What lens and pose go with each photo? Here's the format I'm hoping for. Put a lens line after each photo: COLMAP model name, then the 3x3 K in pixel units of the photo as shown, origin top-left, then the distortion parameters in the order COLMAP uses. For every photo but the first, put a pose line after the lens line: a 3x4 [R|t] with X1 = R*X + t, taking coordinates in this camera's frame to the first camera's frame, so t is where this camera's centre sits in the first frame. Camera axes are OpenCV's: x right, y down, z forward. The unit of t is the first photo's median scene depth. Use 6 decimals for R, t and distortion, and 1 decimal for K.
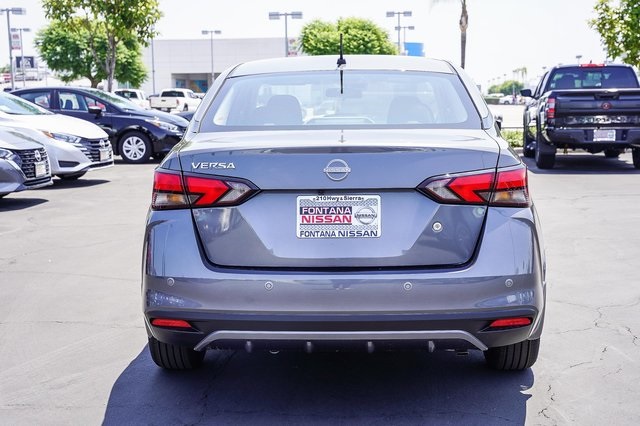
lens RADIAL K [[981.0, 0, 322.7], [0, 981.0, 213.4], [0, 0, 1]] dist [0.162190, 0.000000]
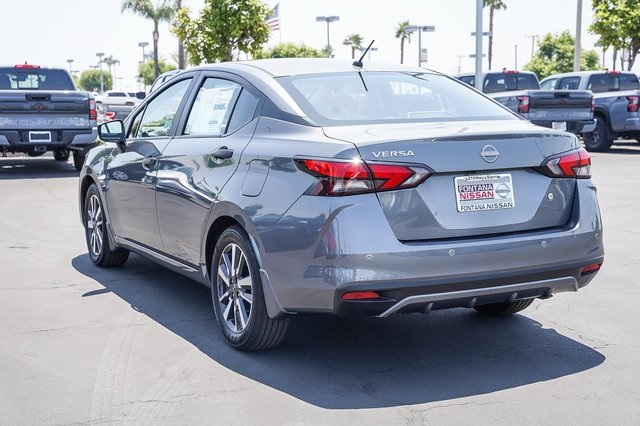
lens RADIAL K [[1028.1, 0, 319.1], [0, 1028.1, 210.9], [0, 0, 1]] dist [-0.014446, 0.000000]
pose [[0.858260, -0.059198, 0.509790, -0.797799], [0.063122, 0.997959, 0.009616, 0.000714], [-0.509319, 0.023926, 0.860245, 0.017102]]
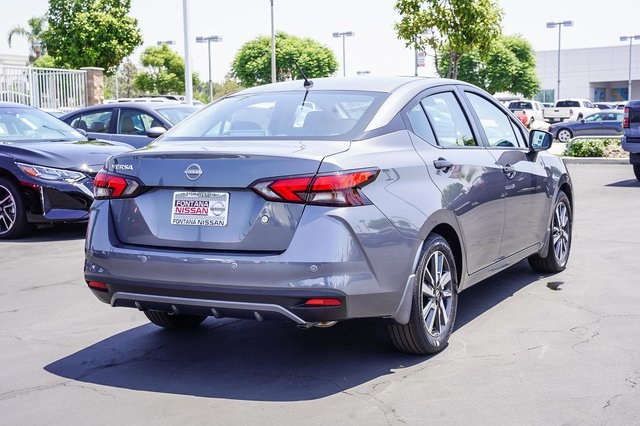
lens RADIAL K [[981.0, 0, 317.8], [0, 981.0, 213.7], [0, 0, 1]] dist [0.162190, 0.000000]
pose [[0.906652, 0.036875, -0.420264, 0.683225], [-0.041165, 0.999152, -0.001139, 0.004662], [0.419866, 0.018333, 0.907401, -0.088073]]
